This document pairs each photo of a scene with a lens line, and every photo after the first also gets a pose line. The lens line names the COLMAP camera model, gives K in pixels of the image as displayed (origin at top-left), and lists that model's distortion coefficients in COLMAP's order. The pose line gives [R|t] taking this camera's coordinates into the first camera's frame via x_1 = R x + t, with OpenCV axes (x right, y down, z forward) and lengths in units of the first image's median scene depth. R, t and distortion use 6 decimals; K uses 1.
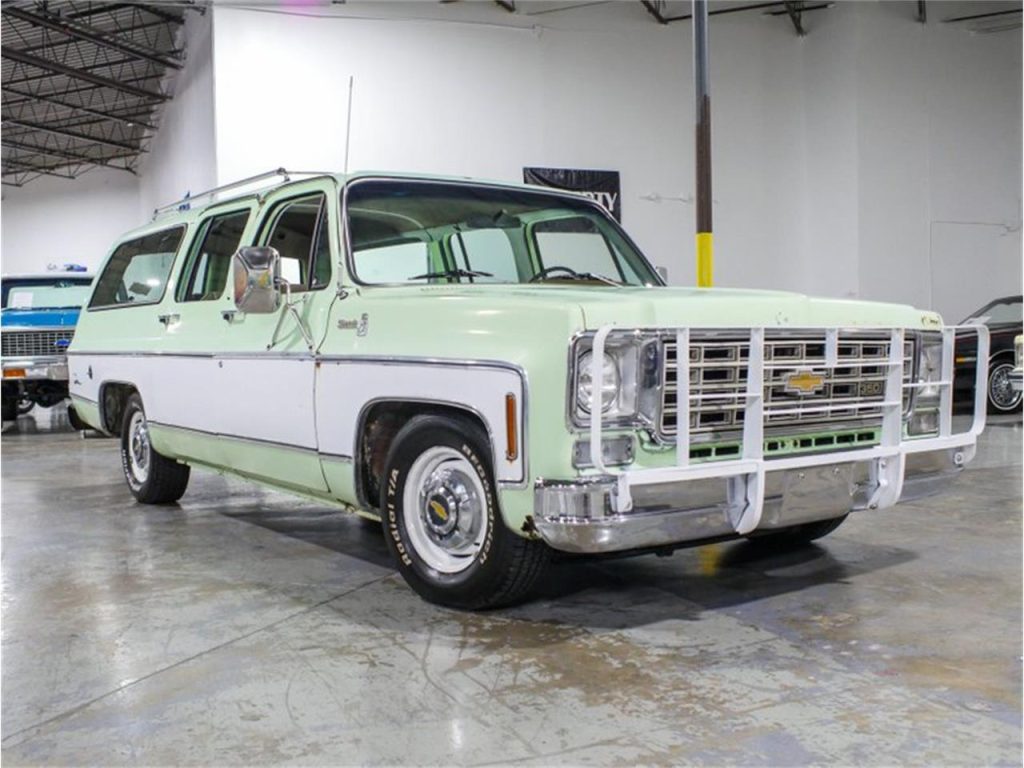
lens RADIAL K [[1077.2, 0, 508.1], [0, 1077.2, 379.9], [0, 0, 1]] dist [-0.056301, 0.022921]
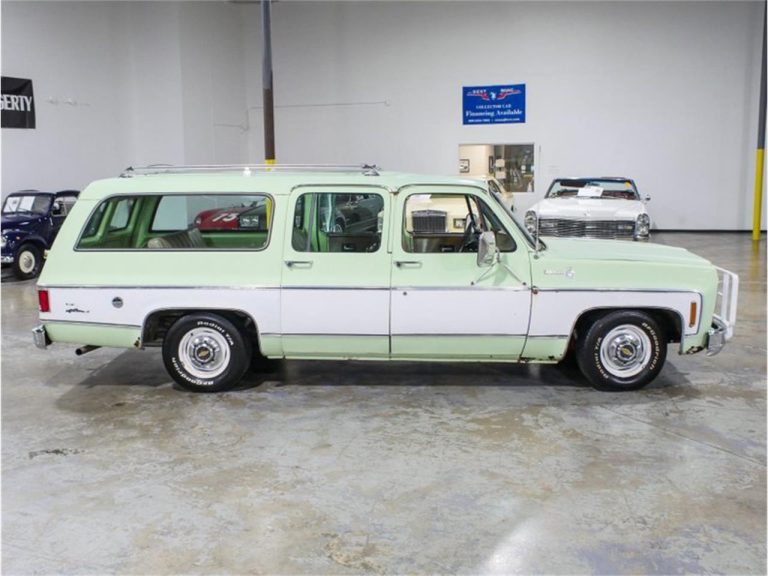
lens RADIAL K [[807.9, 0, 381.0], [0, 807.9, 284.9], [0, 0, 1]] dist [-0.056301, 0.022921]
pose [[0.628757, -0.112285, 0.769452, -1.517423], [0.027663, 0.992123, 0.122174, -0.220605], [-0.777110, -0.055532, 0.626910, 0.284930]]
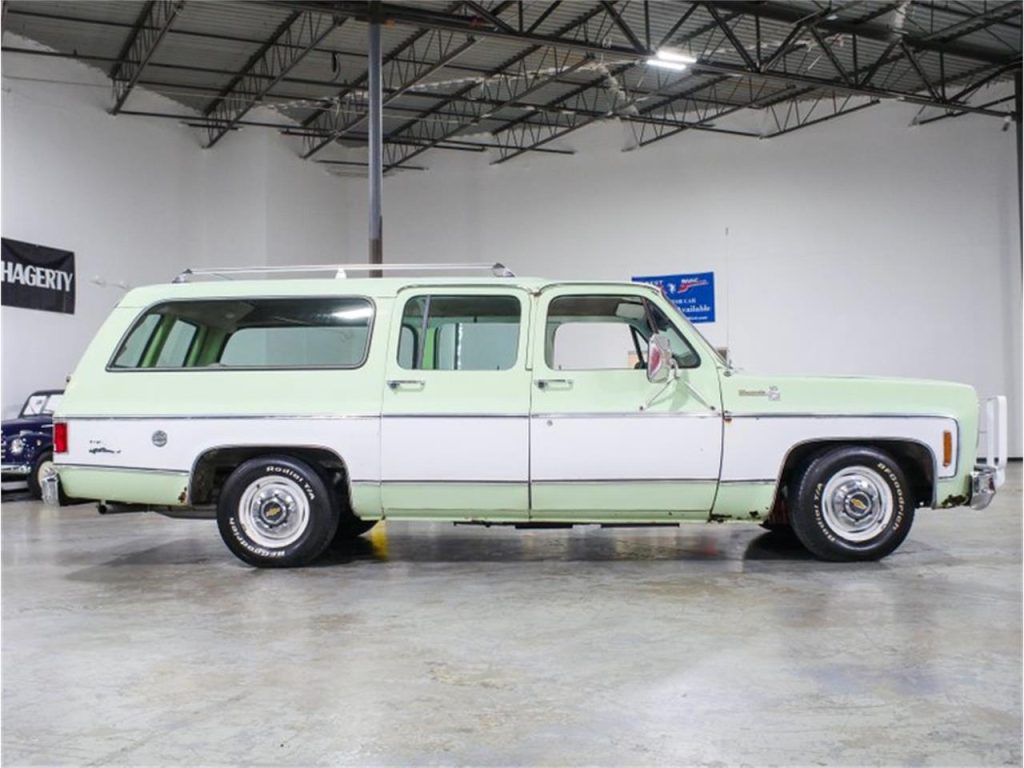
lens RADIAL K [[1077.2, 0, 508.1], [0, 1077.2, 379.9], [0, 0, 1]] dist [-0.056301, 0.022921]
pose [[0.643988, 0.040141, 0.763981, -1.495859], [0.028229, 0.996696, -0.076164, 0.034769], [-0.764514, 0.070615, 0.640727, 0.289685]]
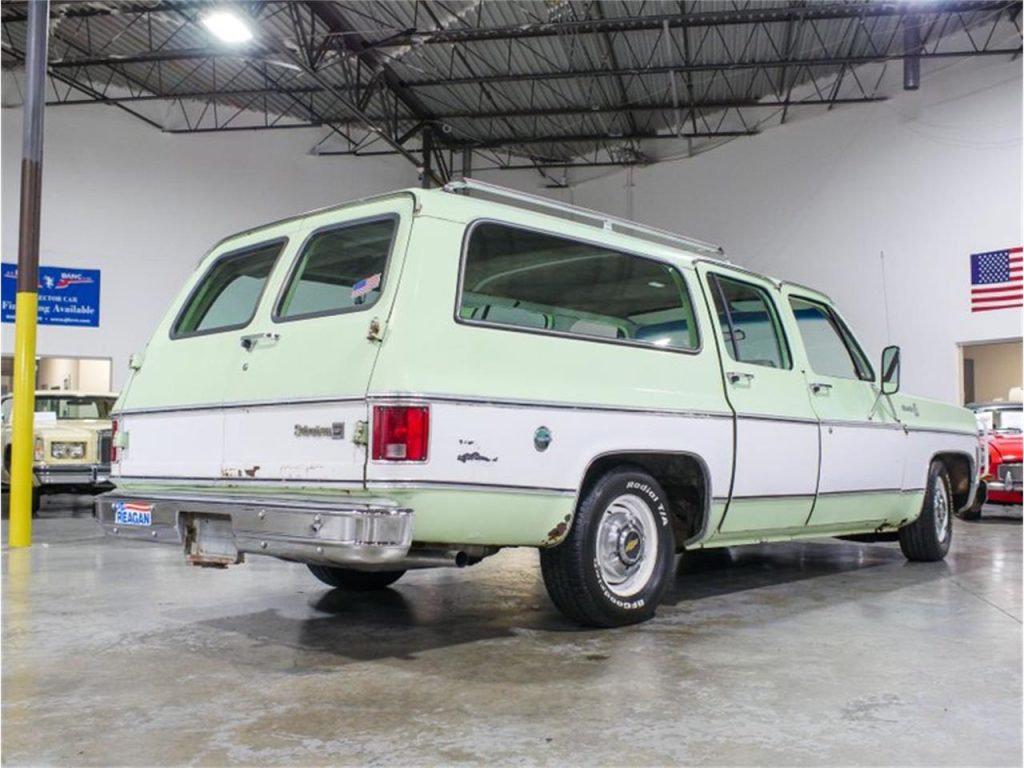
lens RADIAL K [[1077.2, 0, 508.1], [0, 1077.2, 379.9], [0, 0, 1]] dist [-0.056301, 0.022921]
pose [[-0.181979, 0.079904, 0.980051, -1.591040], [0.033106, 0.996626, -0.075108, 0.006836], [-0.982745, 0.018778, -0.184010, 1.855712]]
